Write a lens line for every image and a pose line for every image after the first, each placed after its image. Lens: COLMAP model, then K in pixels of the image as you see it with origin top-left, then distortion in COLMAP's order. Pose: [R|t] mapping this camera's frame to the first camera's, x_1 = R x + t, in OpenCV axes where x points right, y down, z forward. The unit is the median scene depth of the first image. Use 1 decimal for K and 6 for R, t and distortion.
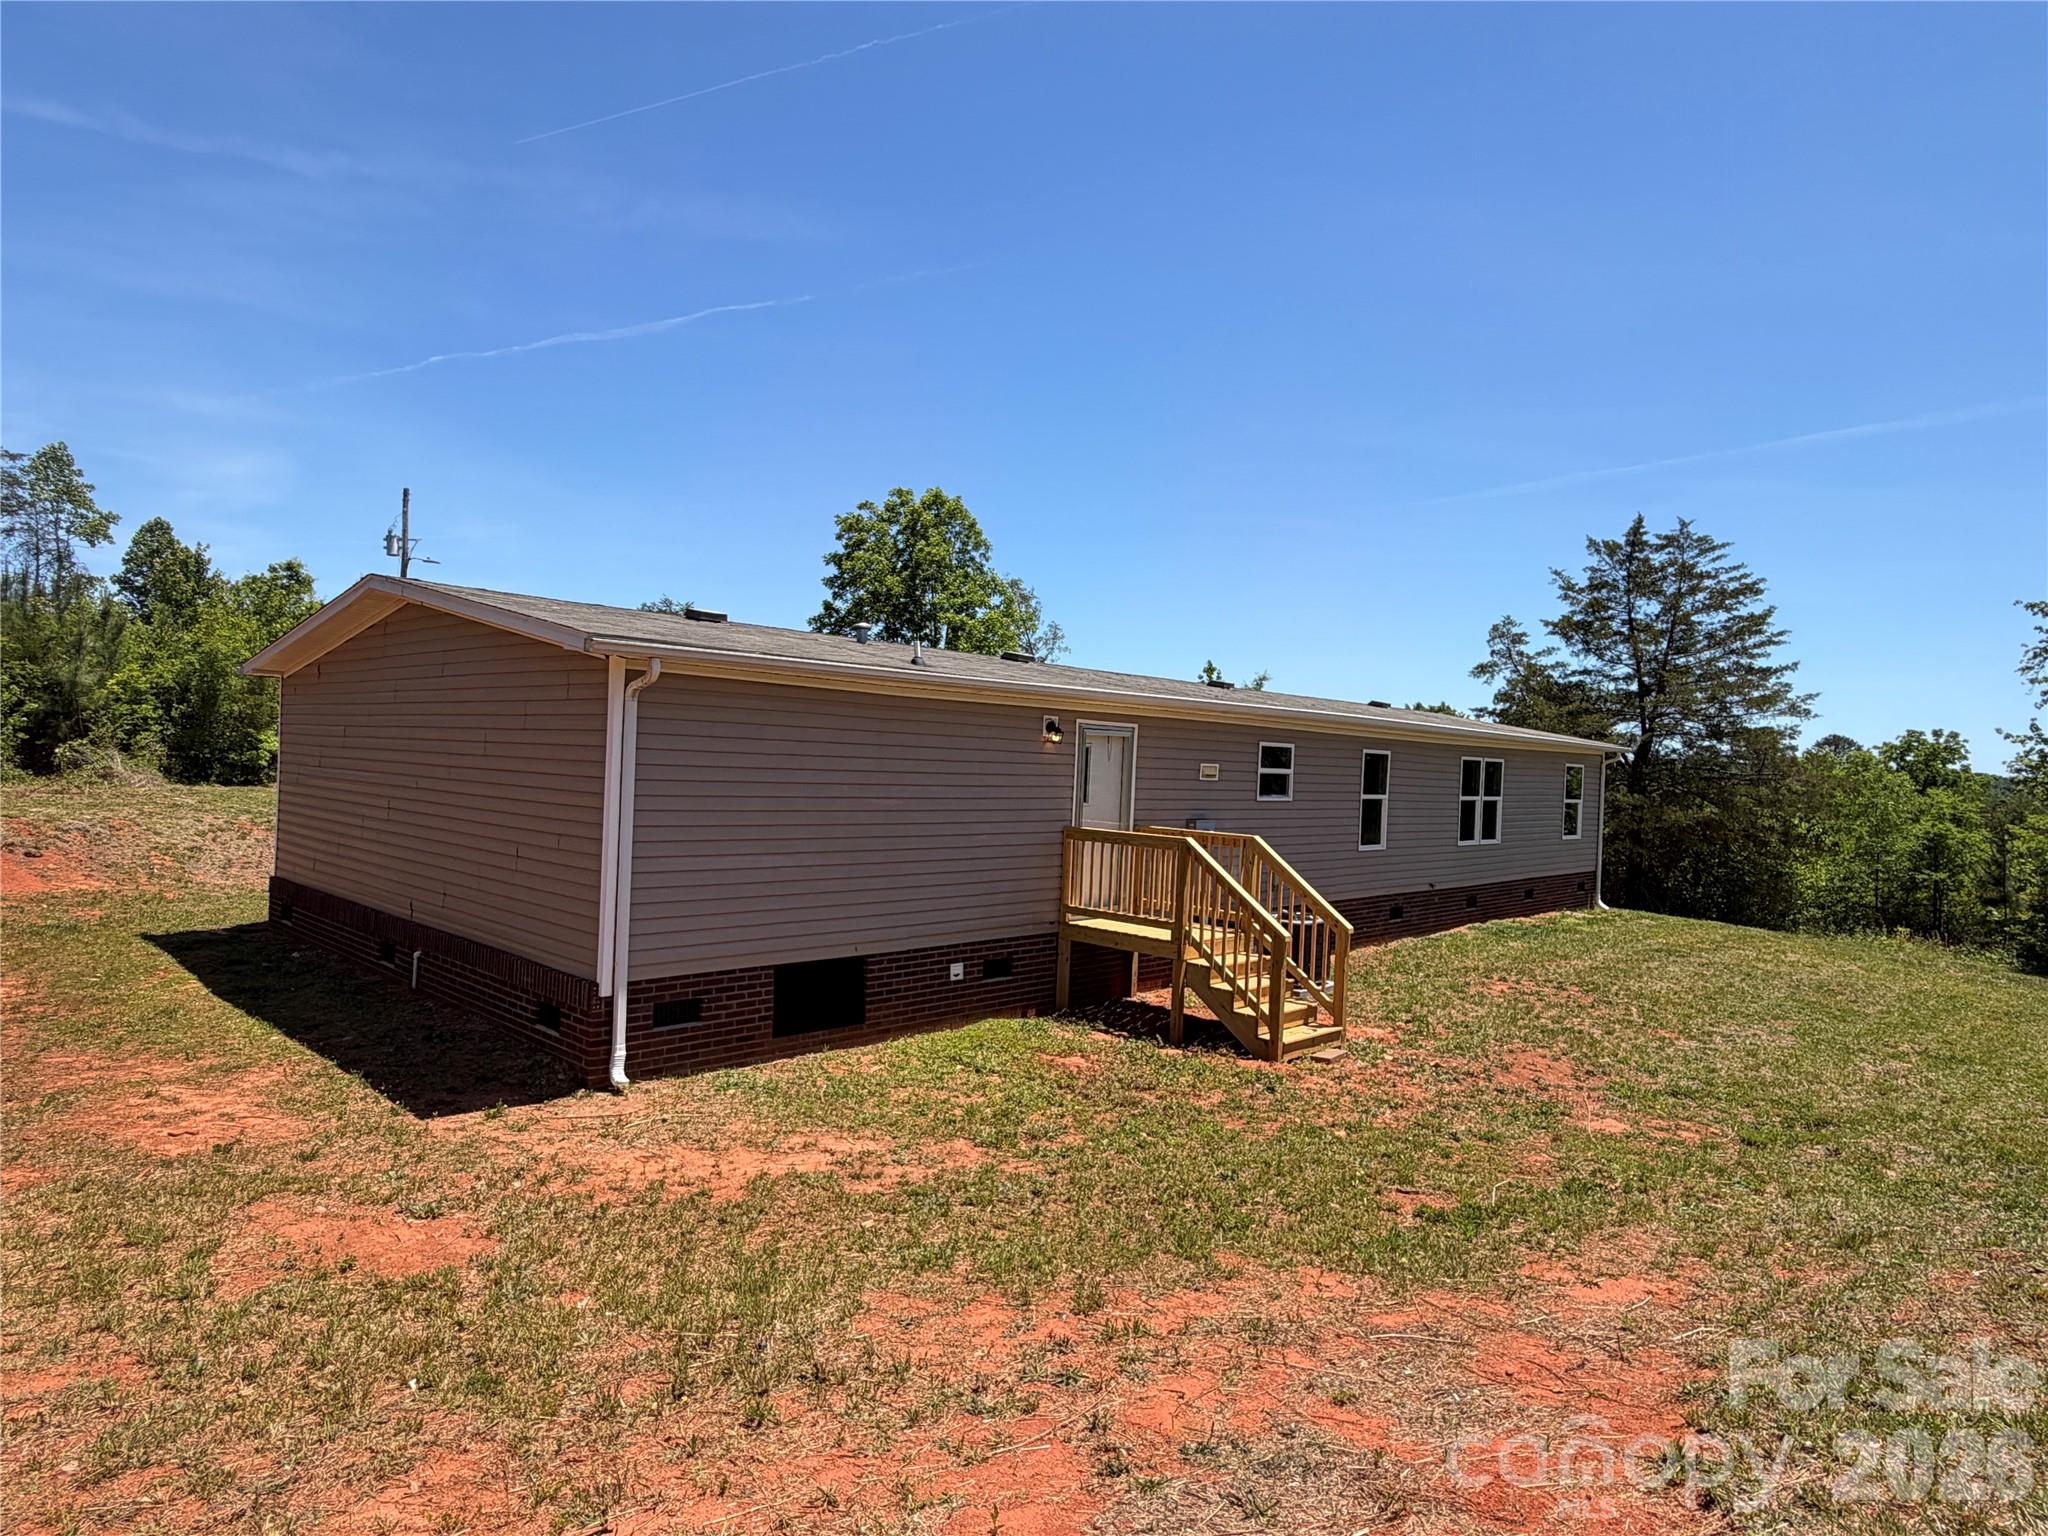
lens RADIAL K [[1191.1, 0, 1022.2], [0, 1191.1, 770.9], [0, 0, 1]] dist [-0.003100, -0.003386]
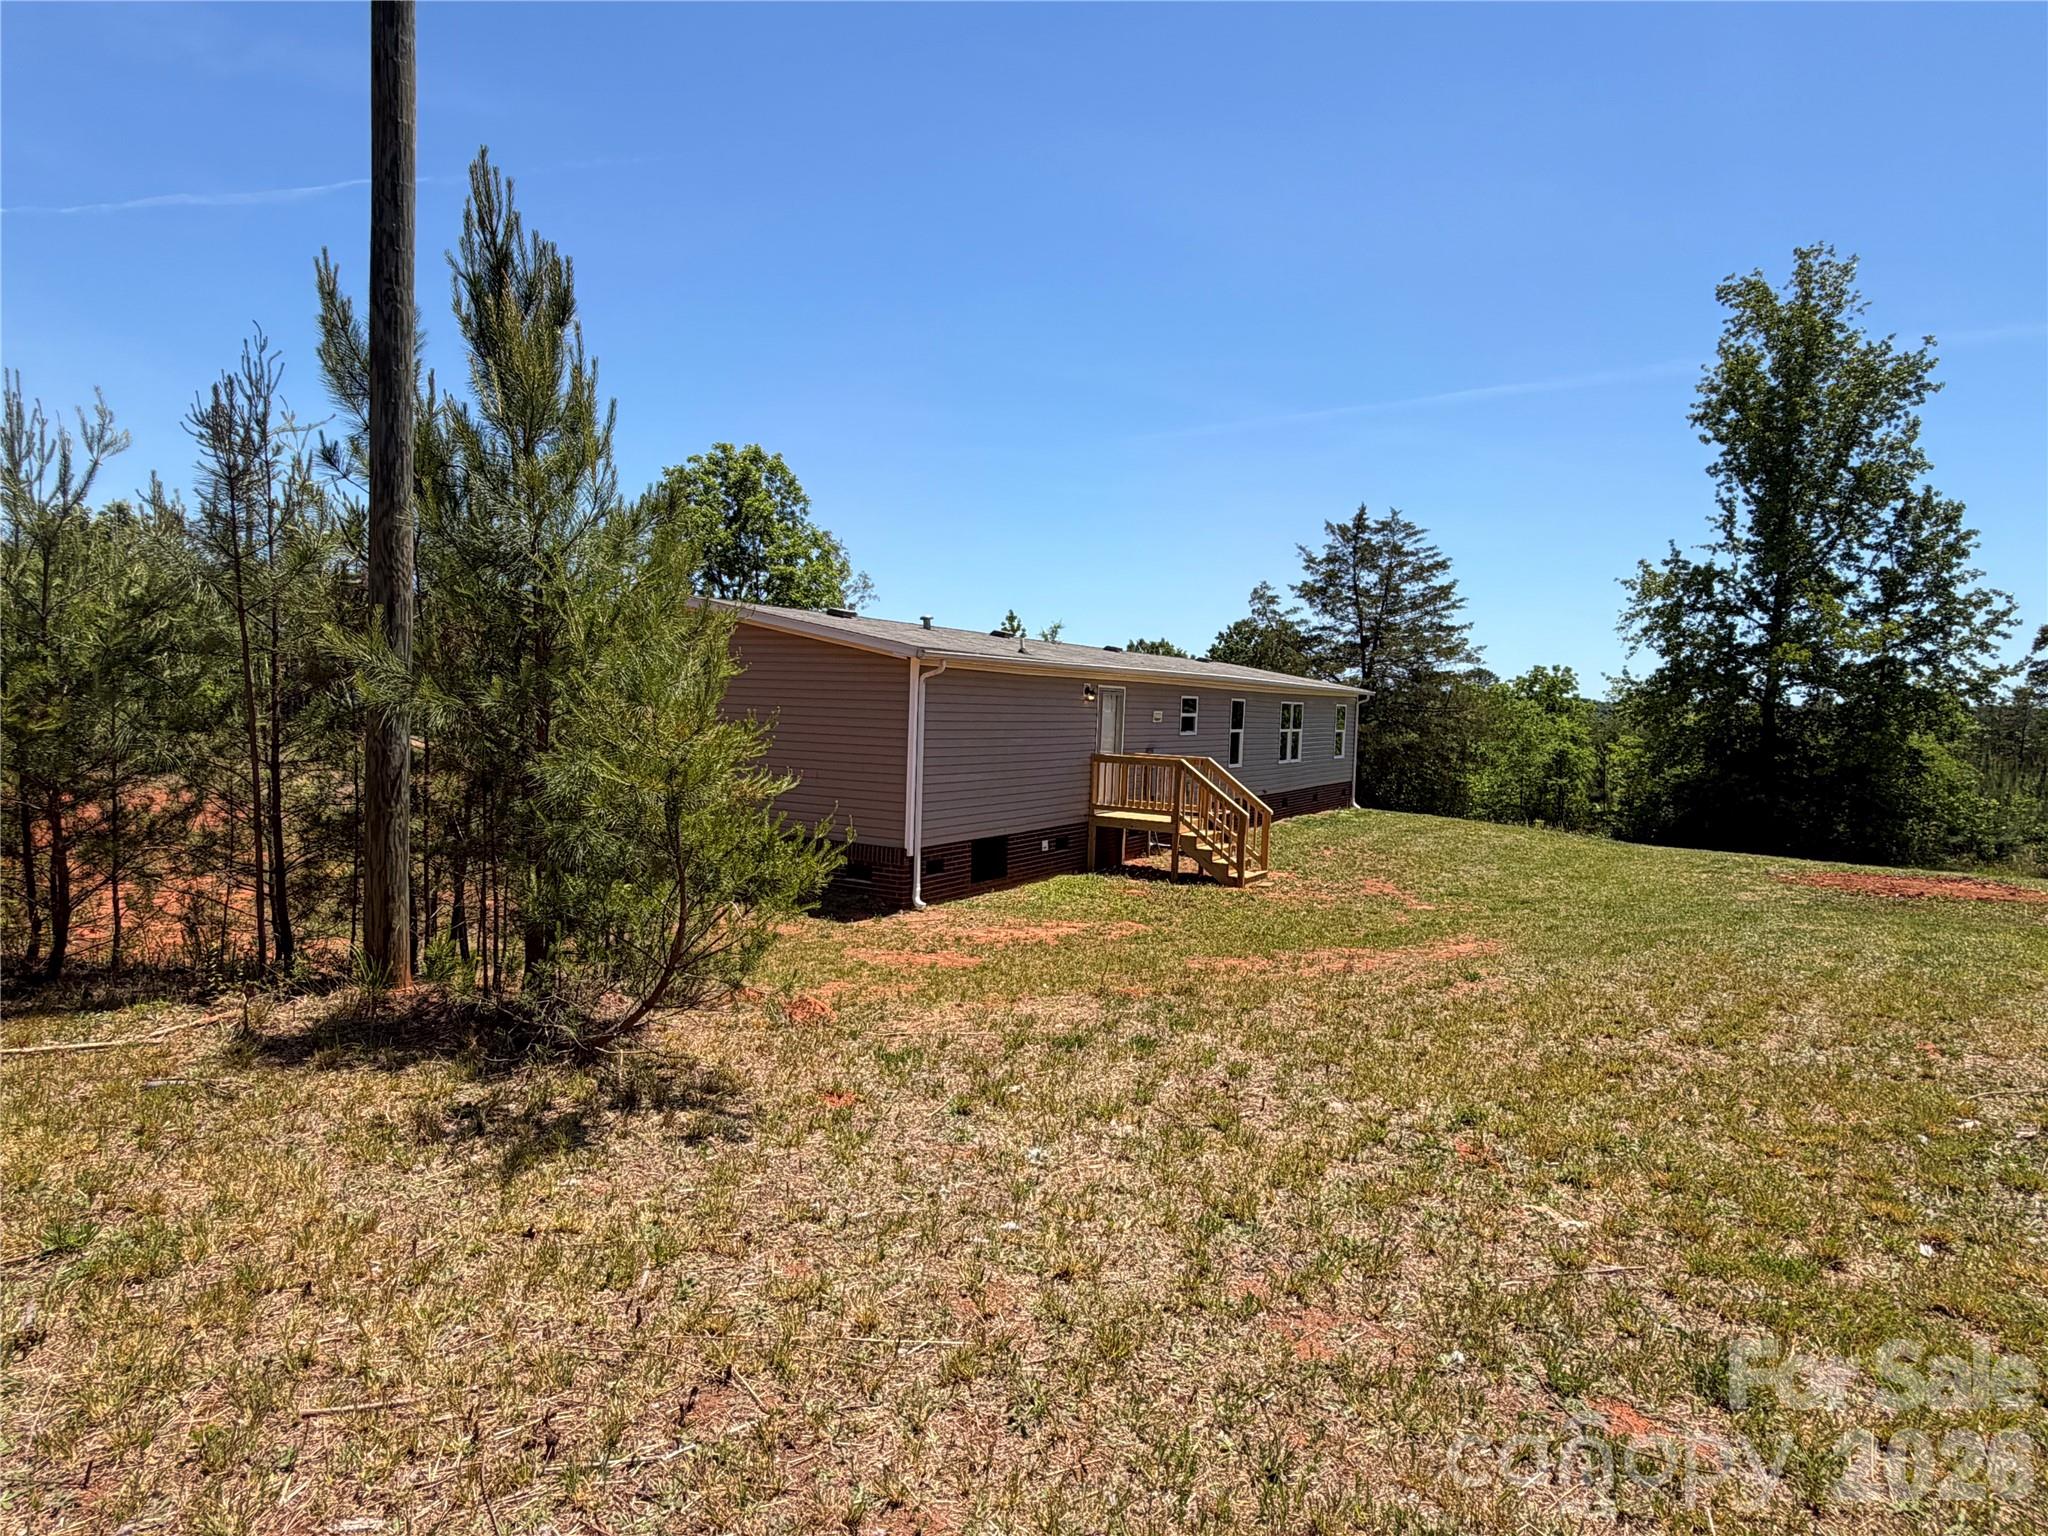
lens RADIAL K [[1191.1, 0, 1024.7], [0, 1191.1, 768.9], [0, 0, 1]] dist [-0.003100, -0.003386]
pose [[0.971200, -0.020802, 0.237356, -0.144077], [0.007364, 0.998326, 0.057364, -0.008205], [-0.238152, -0.053964, 0.969728, -0.168138]]
